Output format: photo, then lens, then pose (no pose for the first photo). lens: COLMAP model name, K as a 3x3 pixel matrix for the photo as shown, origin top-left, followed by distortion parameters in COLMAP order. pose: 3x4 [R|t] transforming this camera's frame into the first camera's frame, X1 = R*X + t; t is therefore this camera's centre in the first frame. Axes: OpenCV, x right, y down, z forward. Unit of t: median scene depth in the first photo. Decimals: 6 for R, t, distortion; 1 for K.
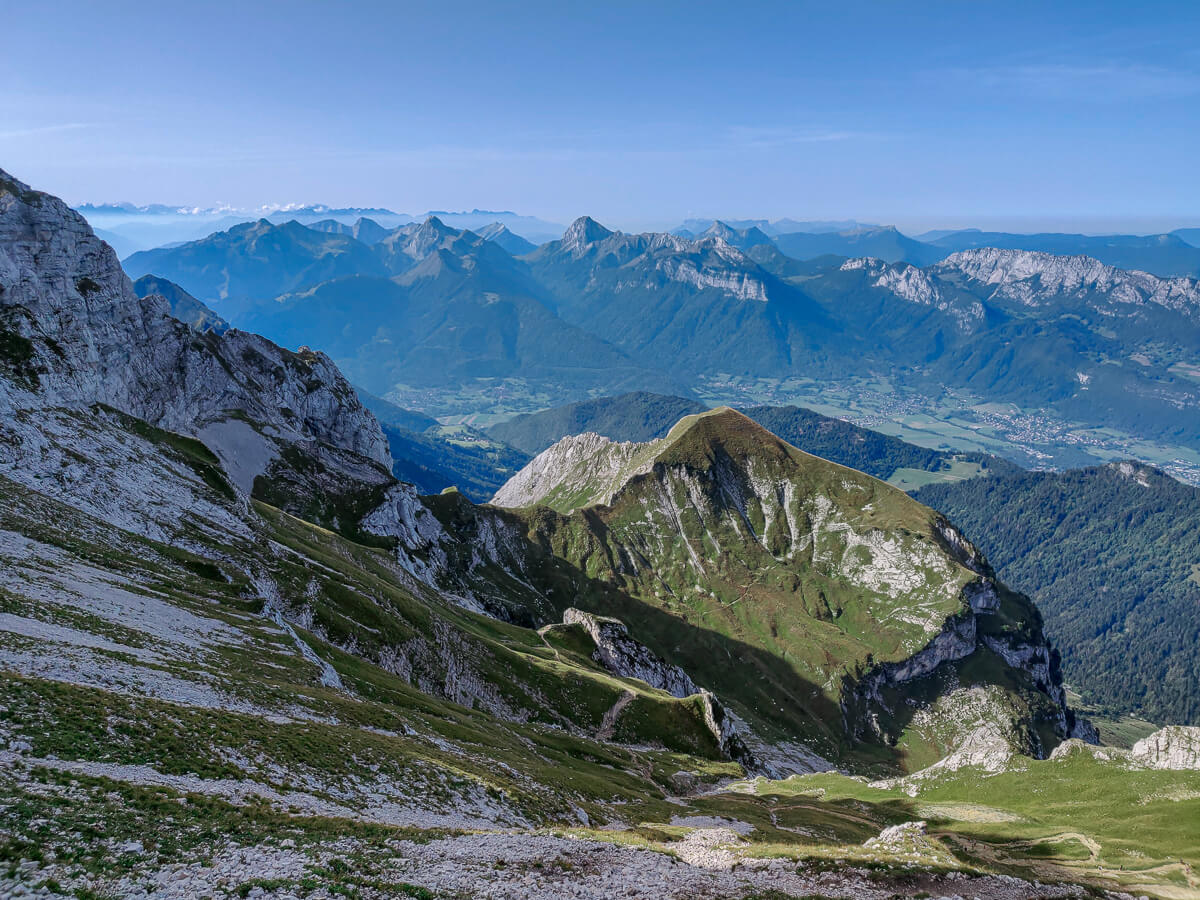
lens RADIAL K [[909.5, 0, 608.3], [0, 909.5, 444.6], [0, 0, 1]] dist [-0.027861, 0.108677]
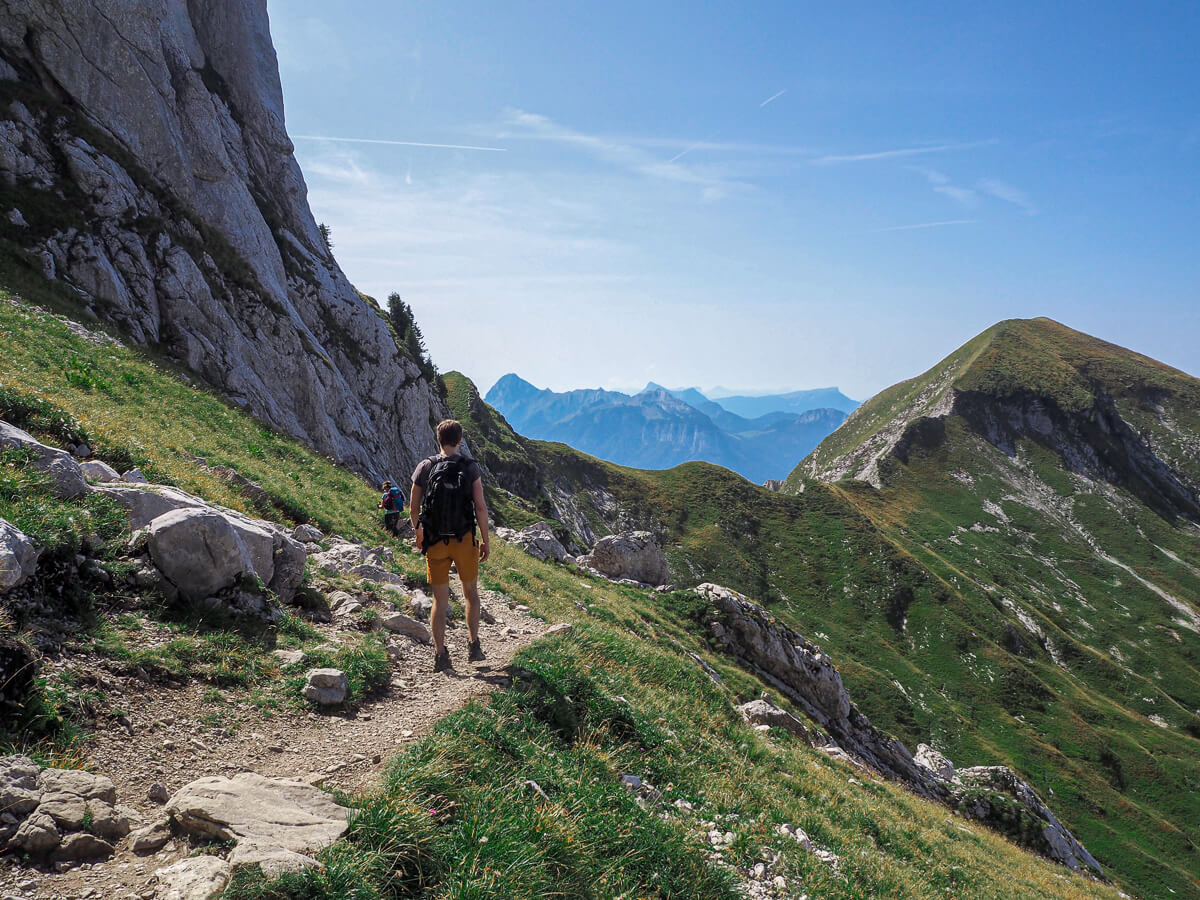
lens RADIAL K [[909.5, 0, 608.3], [0, 909.5, 444.6], [0, 0, 1]] dist [-0.027861, 0.108677]
pose [[0.994151, -0.003912, 0.107929, -0.142452], [0.028016, 0.974476, -0.222737, 0.126734], [-0.104303, 0.224458, 0.968886, 0.663218]]
